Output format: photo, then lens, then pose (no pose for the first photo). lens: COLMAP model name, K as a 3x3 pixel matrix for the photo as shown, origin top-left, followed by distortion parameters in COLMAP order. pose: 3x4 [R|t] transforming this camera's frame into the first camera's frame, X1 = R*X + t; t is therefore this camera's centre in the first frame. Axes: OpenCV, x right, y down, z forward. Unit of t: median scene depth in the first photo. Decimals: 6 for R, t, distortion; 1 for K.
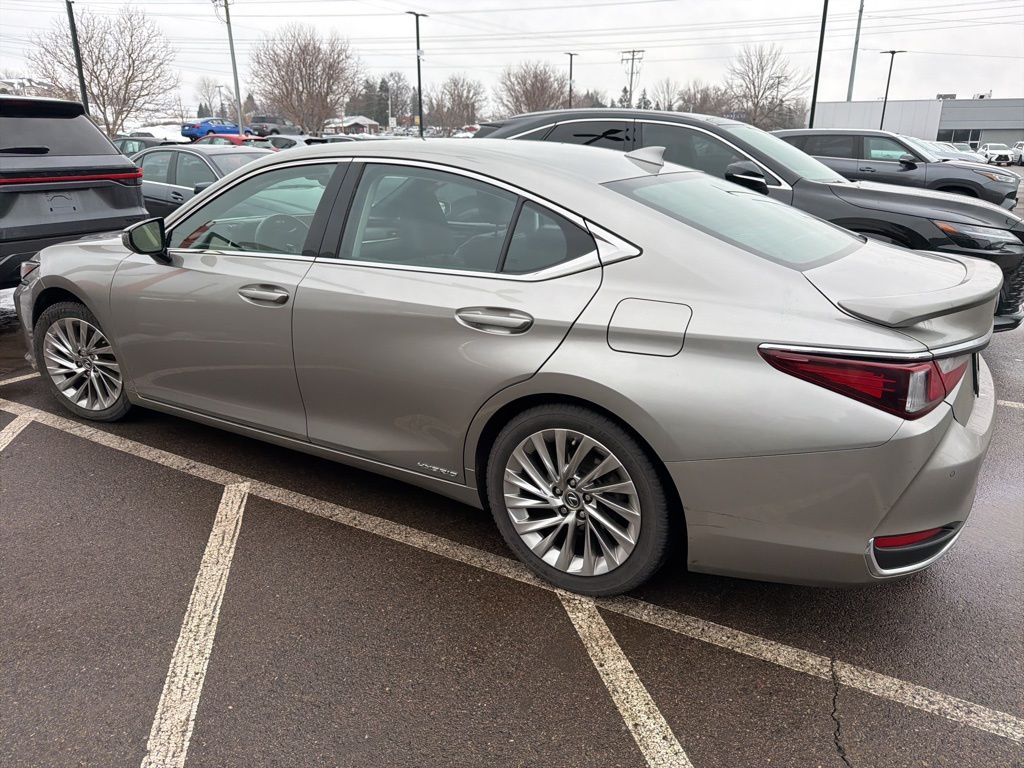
lens RADIAL K [[736.2, 0, 514.3], [0, 736.2, 383.0], [0, 0, 1]] dist [0.012321, -0.020862]
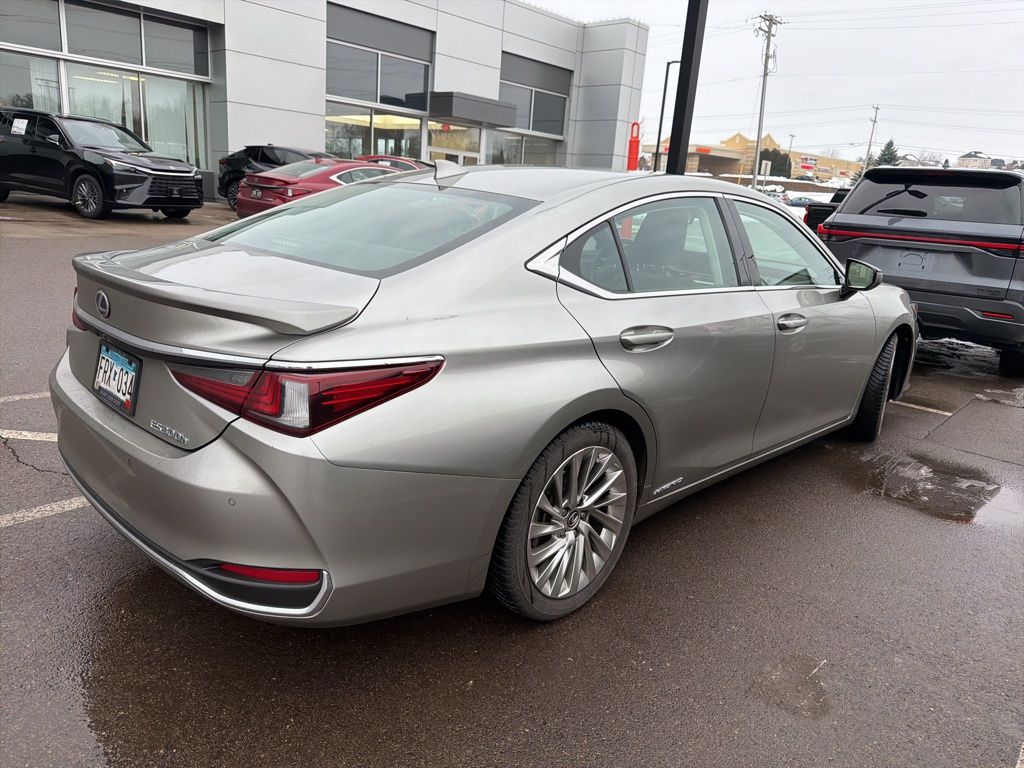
lens RADIAL K [[736.2, 0, 519.7], [0, 736.2, 385.4], [0, 0, 1]] dist [0.012321, -0.020862]
pose [[-0.214818, 0.234660, -0.948044, 1.158576], [-0.369159, 0.879183, 0.301263, -0.388174], [0.904199, 0.414696, -0.102237, 1.312146]]
